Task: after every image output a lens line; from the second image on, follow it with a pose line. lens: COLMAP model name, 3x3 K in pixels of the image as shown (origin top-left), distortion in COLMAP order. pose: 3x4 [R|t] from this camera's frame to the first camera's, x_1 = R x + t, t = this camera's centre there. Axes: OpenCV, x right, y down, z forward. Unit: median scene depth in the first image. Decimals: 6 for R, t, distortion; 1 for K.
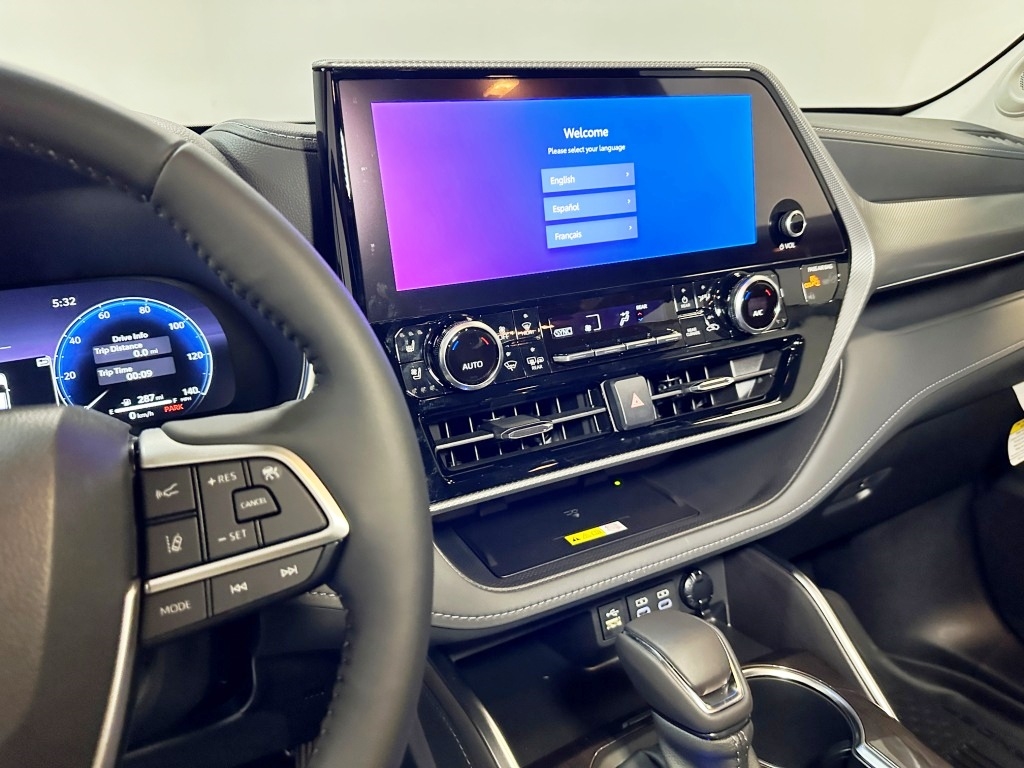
lens RADIAL K [[713.1, 0, 512.0], [0, 713.1, 384.0], [0, 0, 1]] dist [0.069484, -0.091985]
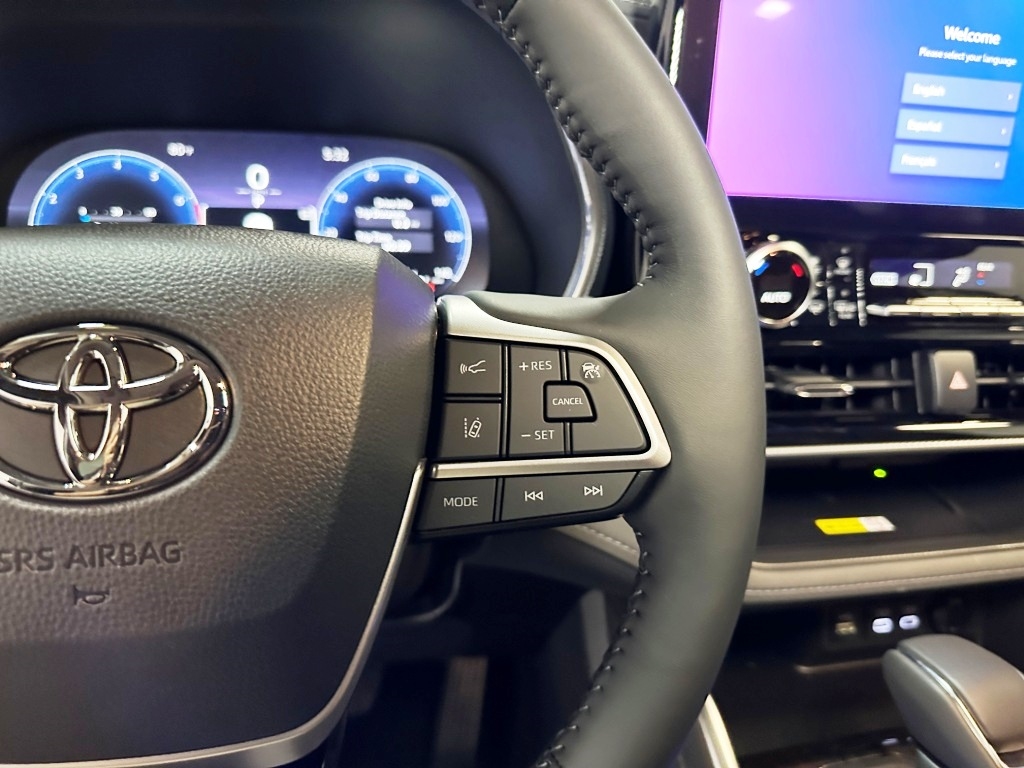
lens RADIAL K [[713.1, 0, 512.0], [0, 713.1, 384.0], [0, 0, 1]] dist [0.069484, -0.091985]
pose [[0.964113, 0.199898, -0.174720, -0.178598], [-0.187372, 0.978549, 0.085632, 0.055434], [0.188090, -0.049822, 0.980887, 0.115434]]
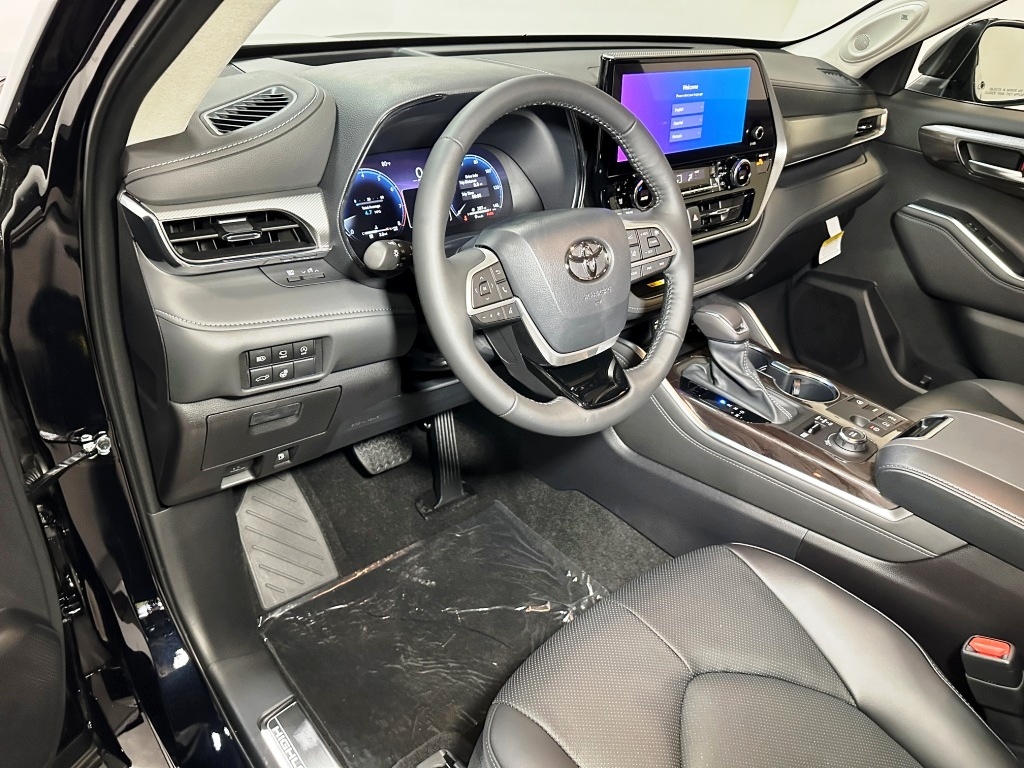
lens RADIAL K [[717.6, 0, 515.3], [0, 717.6, 383.0], [0, 0, 1]] dist [0.068988, -0.110005]
pose [[0.963112, -0.026079, 0.267835, -0.982078], [-0.032183, 0.976987, 0.210856, 0.071068], [-0.267170, -0.211698, 0.940109, -1.053969]]
